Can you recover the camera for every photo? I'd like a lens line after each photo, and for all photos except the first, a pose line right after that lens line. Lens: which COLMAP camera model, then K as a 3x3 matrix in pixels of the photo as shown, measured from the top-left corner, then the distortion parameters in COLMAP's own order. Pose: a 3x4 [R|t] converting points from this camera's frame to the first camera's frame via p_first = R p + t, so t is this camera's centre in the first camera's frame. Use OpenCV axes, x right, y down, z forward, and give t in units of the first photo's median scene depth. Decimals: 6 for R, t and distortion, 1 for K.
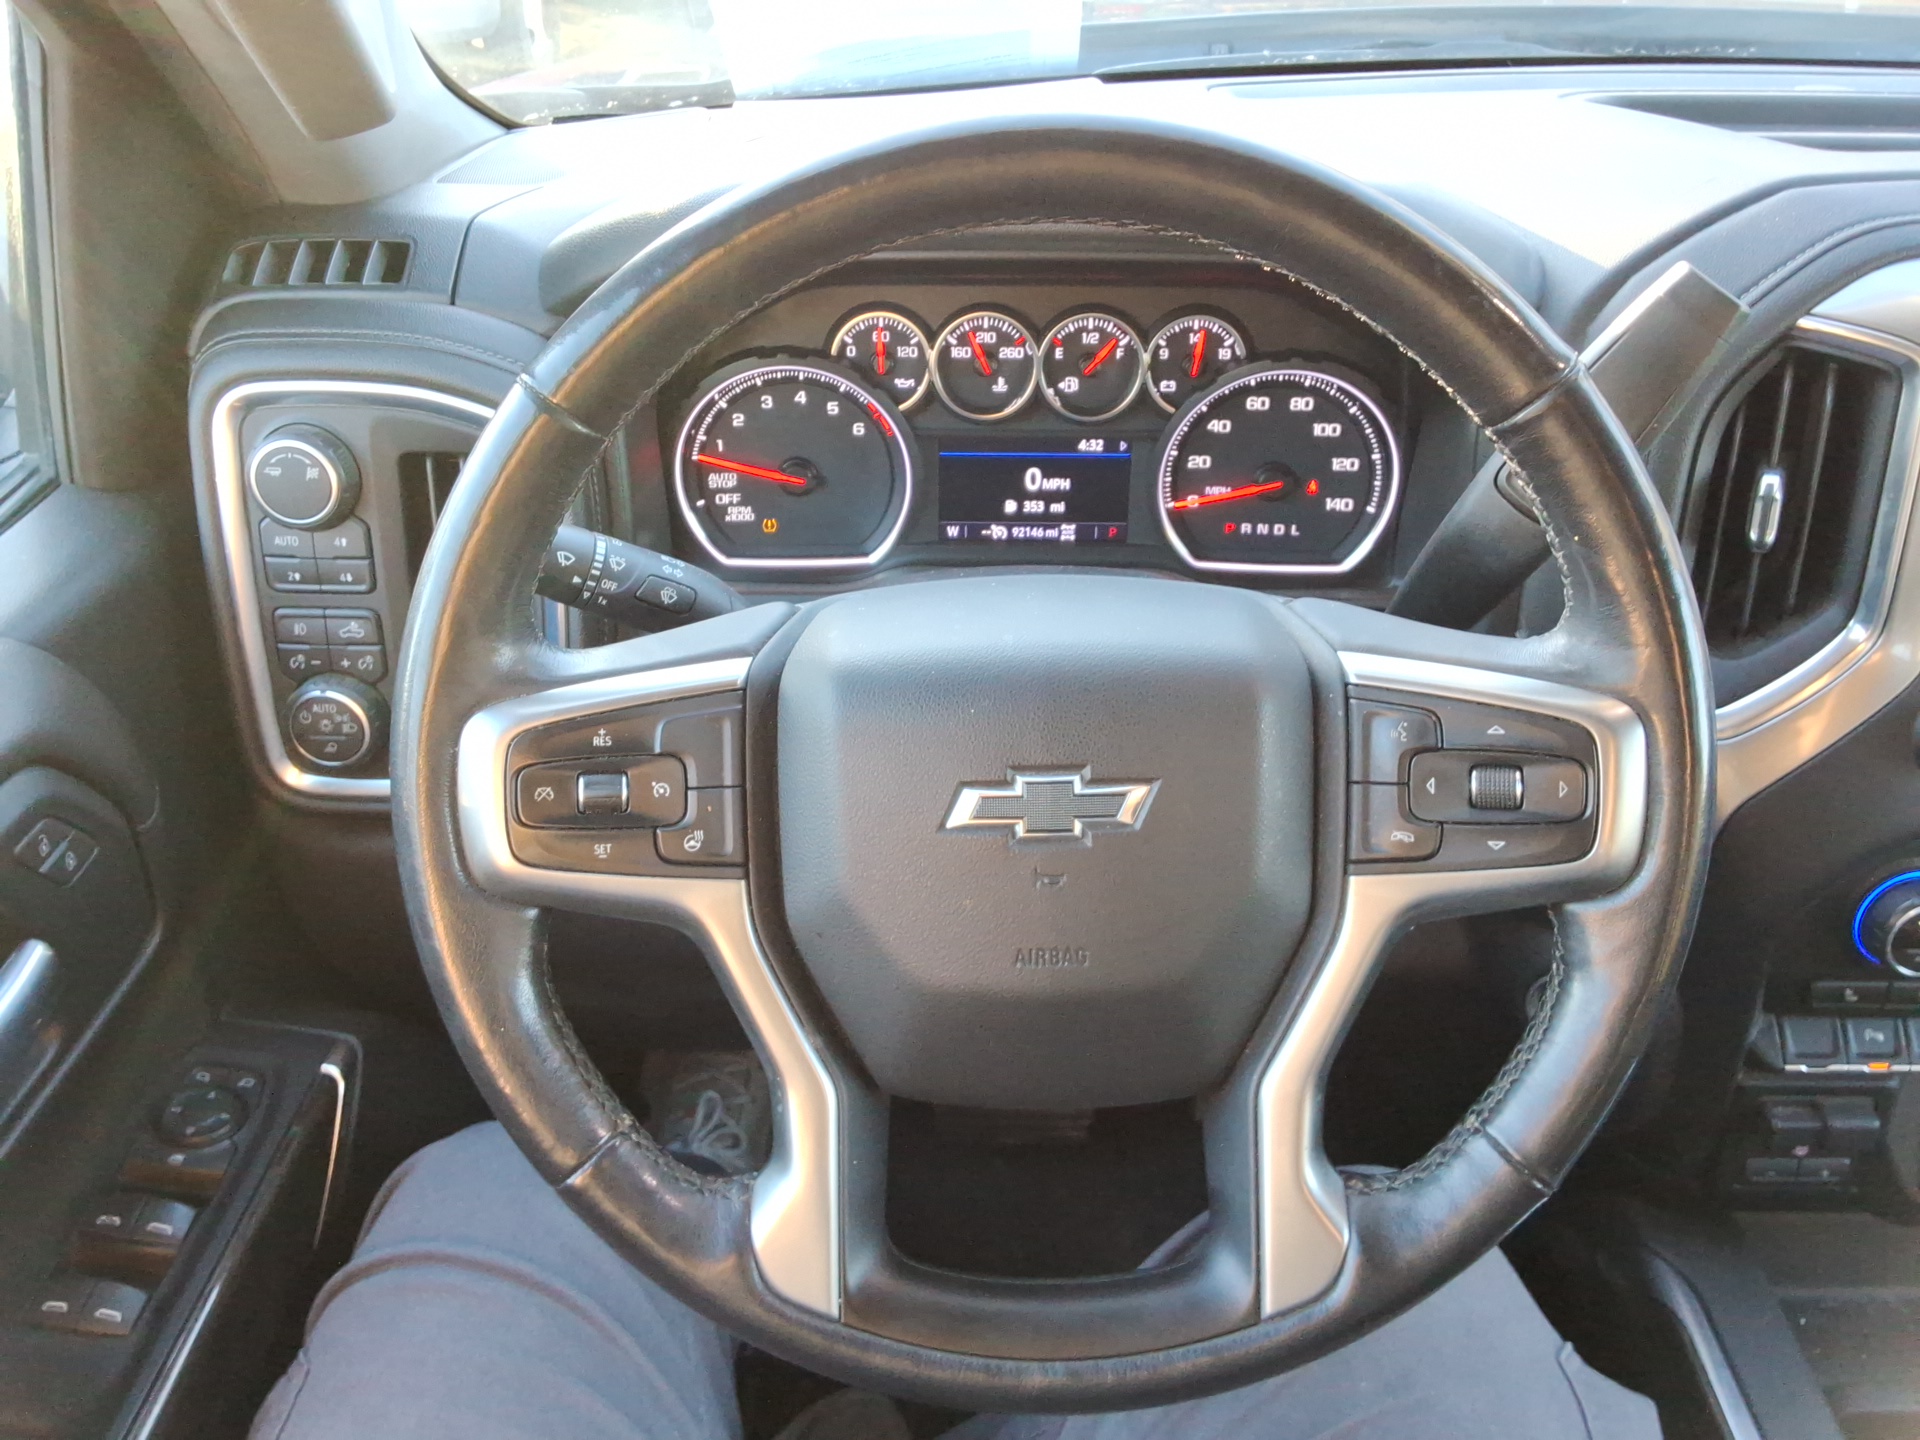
lens RADIAL K [[1549.9, 0, 922.3], [0, 1549.9, 711.0], [0, 0, 1]] dist [0.146835, -0.214923]
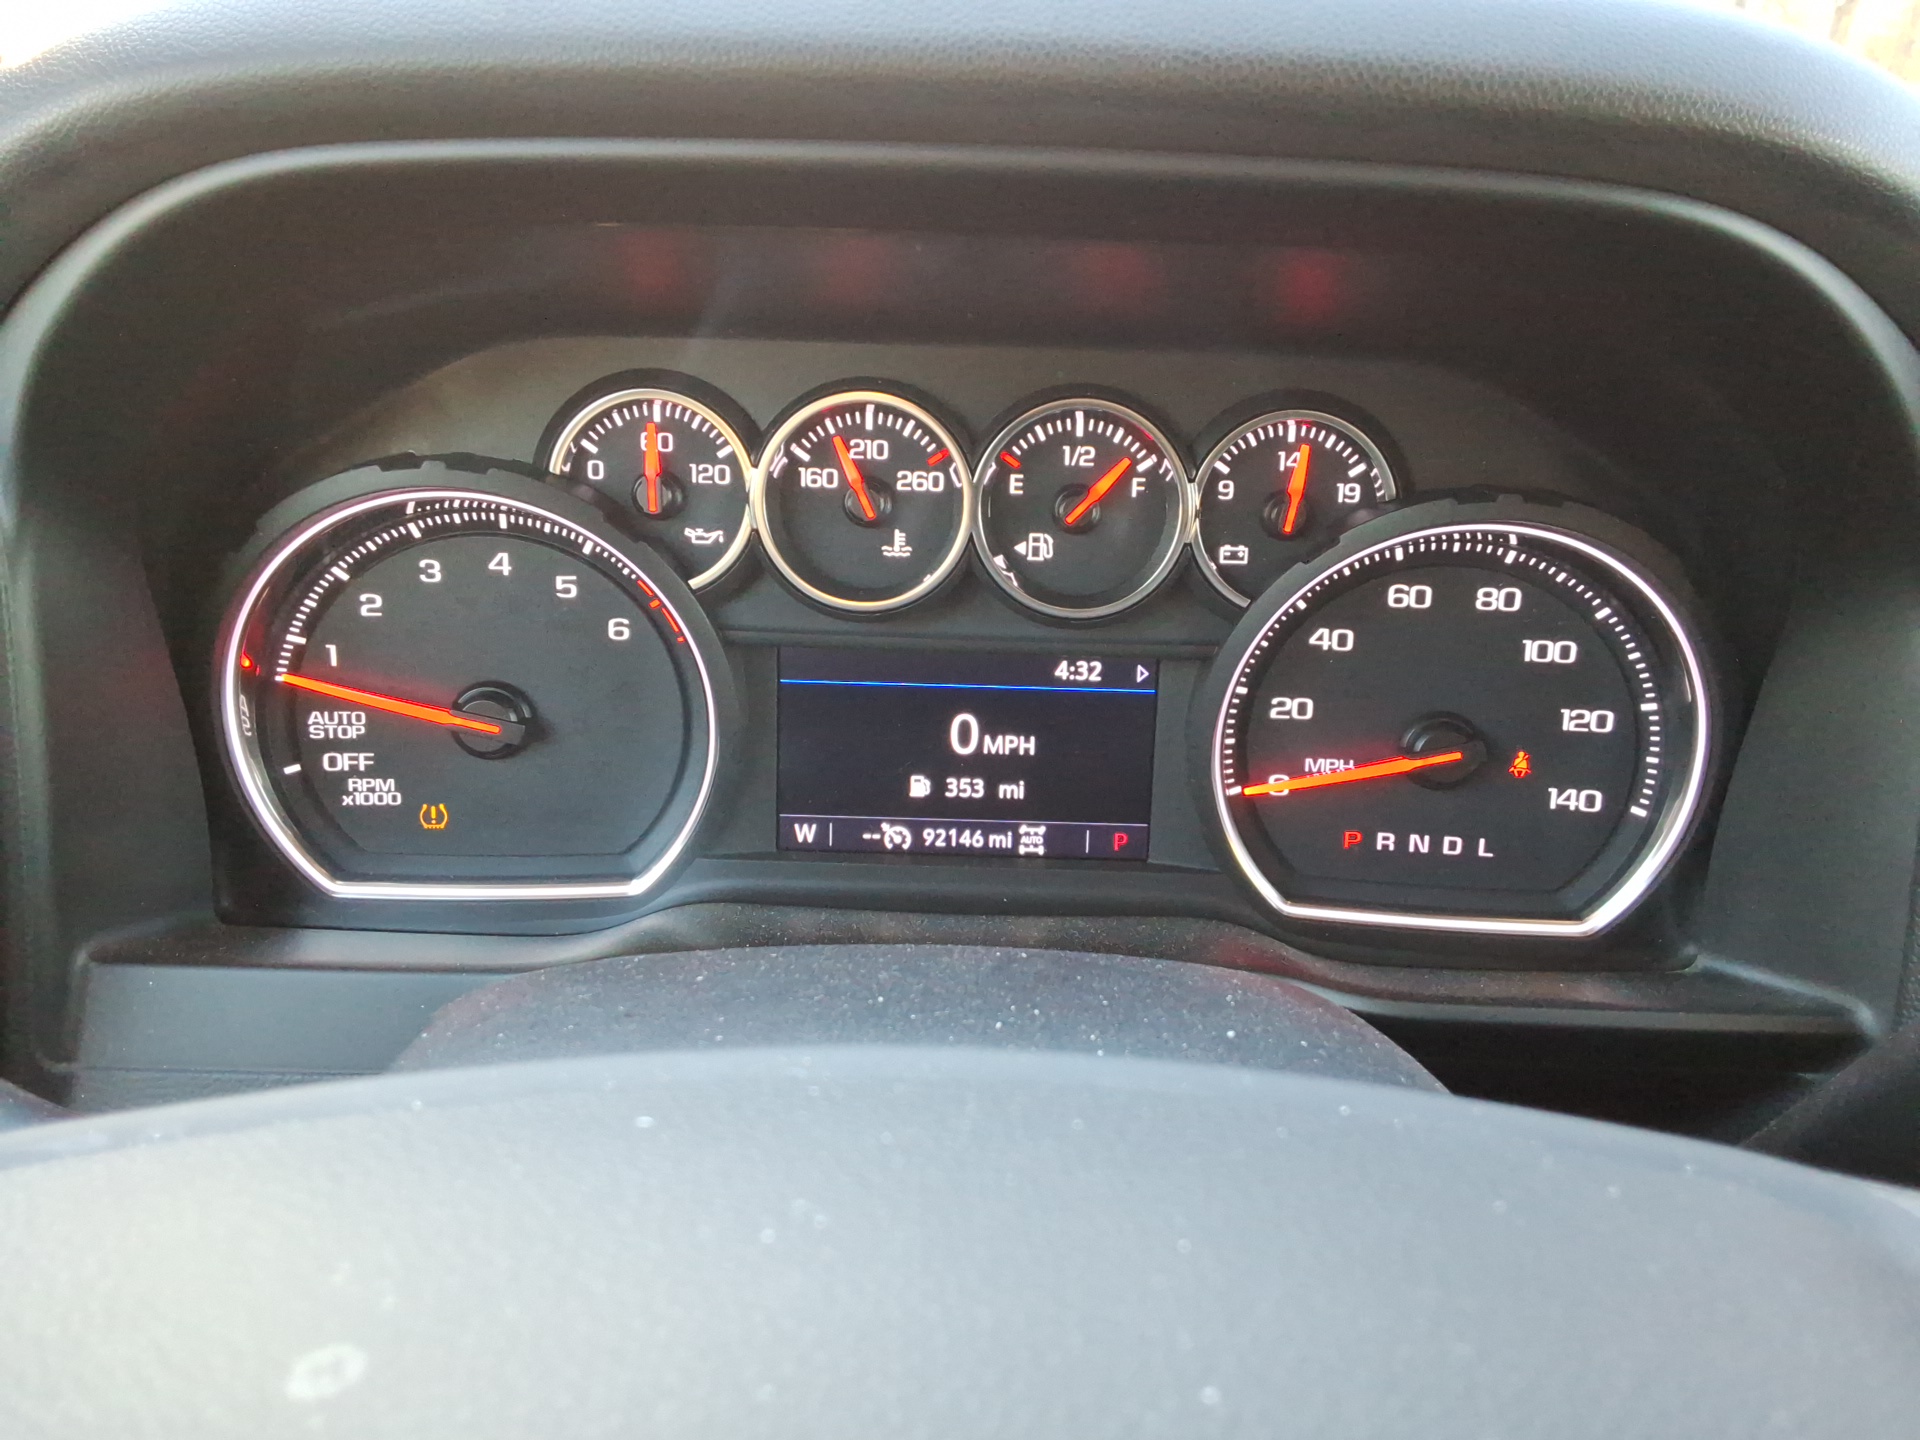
lens RADIAL K [[1549.9, 0, 922.3], [0, 1549.9, 711.0], [0, 0, 1]] dist [0.146835, -0.214923]
pose [[0.999358, 0.020829, 0.029136, 0.043887], [-0.015276, 0.983686, -0.179246, -0.067305], [-0.032394, 0.178686, 0.983373, 0.515212]]
